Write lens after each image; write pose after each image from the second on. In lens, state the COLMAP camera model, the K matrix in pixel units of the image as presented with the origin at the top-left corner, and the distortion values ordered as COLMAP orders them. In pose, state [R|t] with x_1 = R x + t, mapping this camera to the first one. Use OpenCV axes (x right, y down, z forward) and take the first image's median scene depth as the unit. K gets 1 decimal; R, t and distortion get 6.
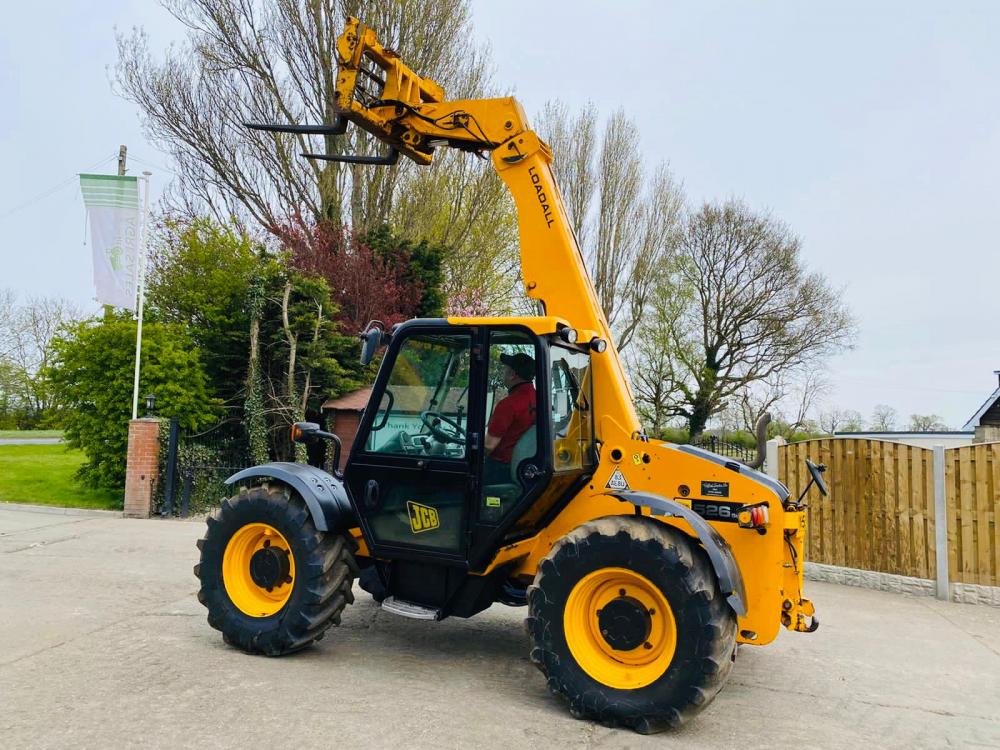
lens RADIAL K [[781.0, 0, 496.2], [0, 781.0, 362.0], [0, 0, 1]] dist [0.005561, 0.001722]
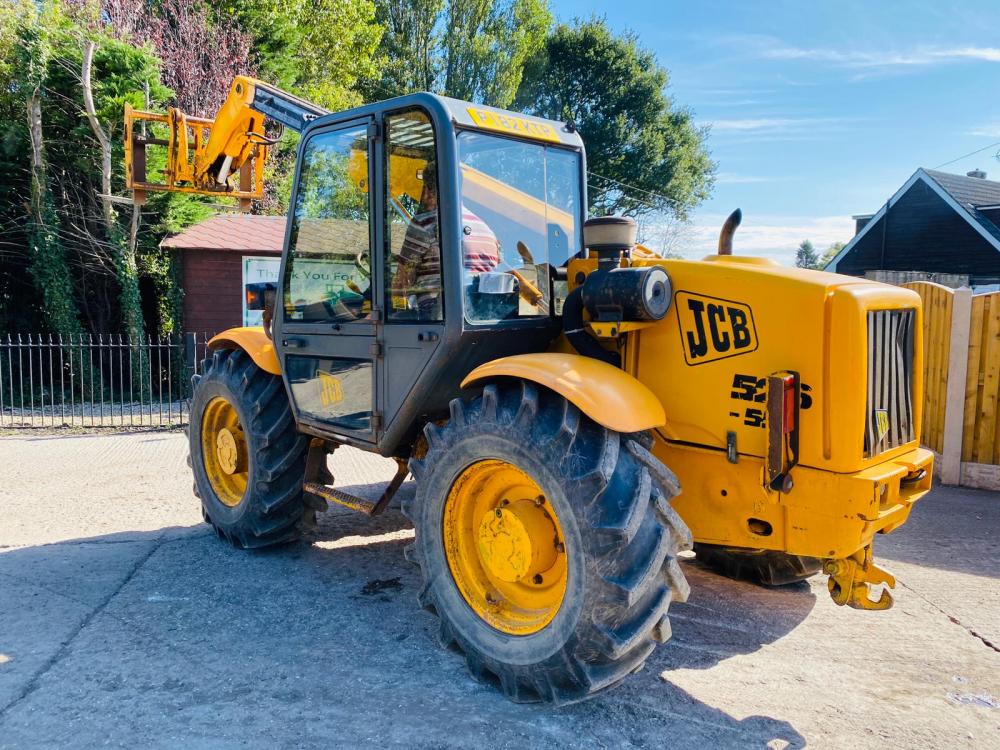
lens RADIAL K [[760.9, 0, 501.1], [0, 760.9, 370.6], [0, 0, 1]] dist [0.041466, -0.055379]
pose [[0.965572, -0.039159, 0.257174, -0.117242], [-0.013956, 0.979384, 0.201526, 0.026755], [-0.259763, -0.198176, 0.945119, 0.294457]]
